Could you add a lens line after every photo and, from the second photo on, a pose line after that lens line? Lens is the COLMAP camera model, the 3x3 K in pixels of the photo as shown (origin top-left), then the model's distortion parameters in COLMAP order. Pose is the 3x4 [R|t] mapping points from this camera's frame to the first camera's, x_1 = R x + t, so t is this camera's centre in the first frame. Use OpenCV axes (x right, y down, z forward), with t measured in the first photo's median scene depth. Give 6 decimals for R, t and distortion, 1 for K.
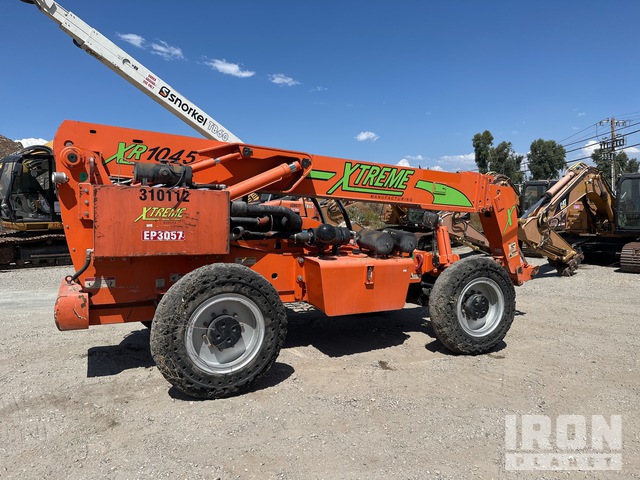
lens RADIAL K [[454.6, 0, 316.4], [0, 454.6, 239.7], [0, 0, 1]] dist [0.038615, -0.015941]
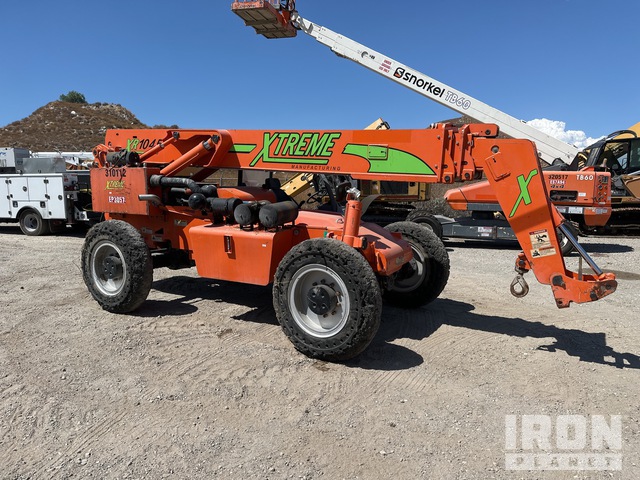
lens RADIAL K [[454.6, 0, 320.6], [0, 454.6, 241.0], [0, 0, 1]] dist [0.038615, -0.015941]
pose [[0.552795, 0.092652, -0.828150, 1.067042], [-0.050501, 0.995698, 0.077687, -0.020317], [0.831785, -0.001122, 0.555096, 0.594523]]
